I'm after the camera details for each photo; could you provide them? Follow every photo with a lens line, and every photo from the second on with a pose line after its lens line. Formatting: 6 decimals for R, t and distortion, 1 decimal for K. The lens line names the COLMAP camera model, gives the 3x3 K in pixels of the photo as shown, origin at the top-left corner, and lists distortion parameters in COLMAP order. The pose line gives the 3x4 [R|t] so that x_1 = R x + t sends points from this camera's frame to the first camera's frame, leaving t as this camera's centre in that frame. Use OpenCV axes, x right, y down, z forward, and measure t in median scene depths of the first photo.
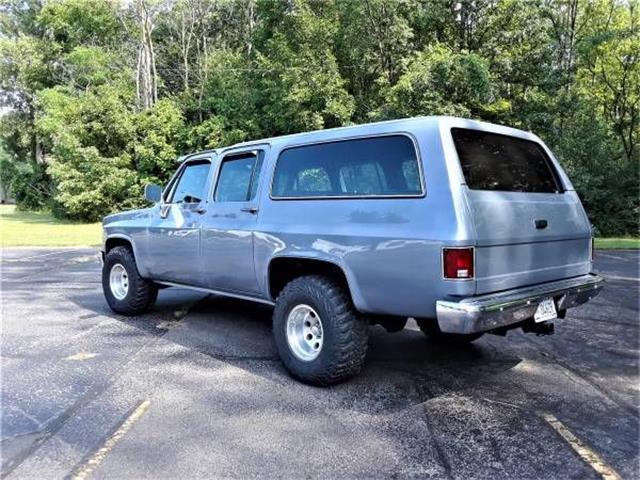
lens RADIAL K [[550.6, 0, 320.0], [0, 550.6, 240.0], [0, 0, 1]] dist [0.004960, -0.004593]
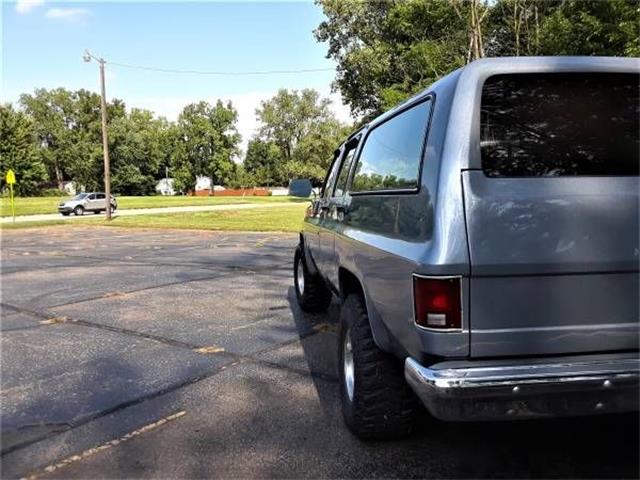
lens RADIAL K [[550.6, 0, 320.0], [0, 550.6, 240.0], [0, 0, 1]] dist [0.004960, -0.004593]
pose [[0.813343, 0.029523, -0.581035, 0.431705], [-0.015676, 0.999461, 0.028840, -0.035414], [0.581573, -0.014349, 0.813368, 0.380598]]
